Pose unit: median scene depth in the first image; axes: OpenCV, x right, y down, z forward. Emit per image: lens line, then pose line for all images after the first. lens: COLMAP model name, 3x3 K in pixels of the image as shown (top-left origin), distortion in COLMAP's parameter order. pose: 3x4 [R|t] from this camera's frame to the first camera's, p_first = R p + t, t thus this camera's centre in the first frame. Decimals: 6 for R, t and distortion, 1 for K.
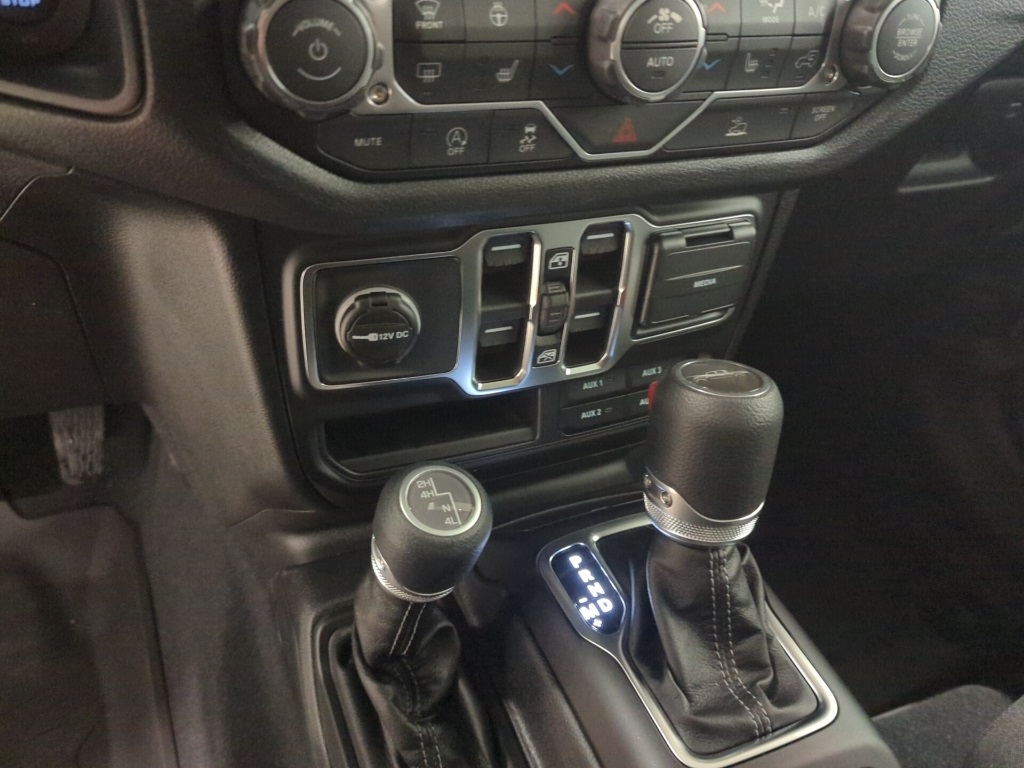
lens RADIAL K [[774.5, 0, 511.1], [0, 774.5, 371.9], [0, 0, 1]] dist [-0.002712, -0.000687]
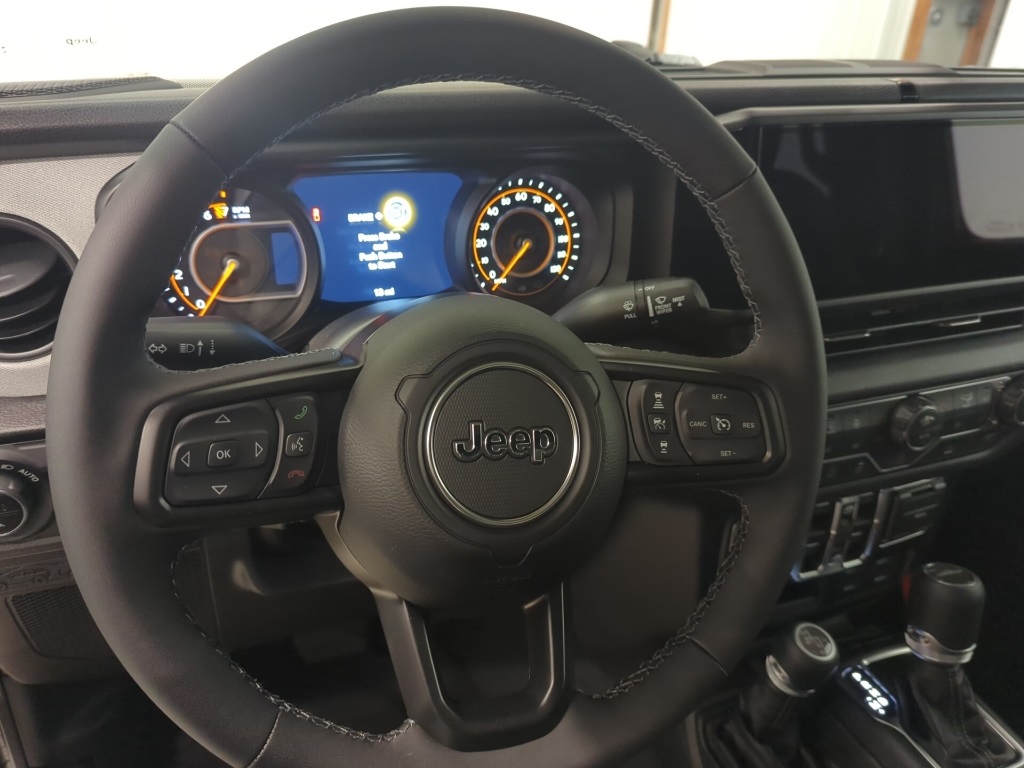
lens RADIAL K [[830.9, 0, 516.4], [0, 830.9, 381.0], [0, 0, 1]] dist [0.062740, -0.051773]
pose [[0.999620, -0.020273, -0.018653, -0.715173], [0.017556, 0.990585, -0.135771, -0.192225], [0.021230, 0.135392, 0.990565, -1.109119]]
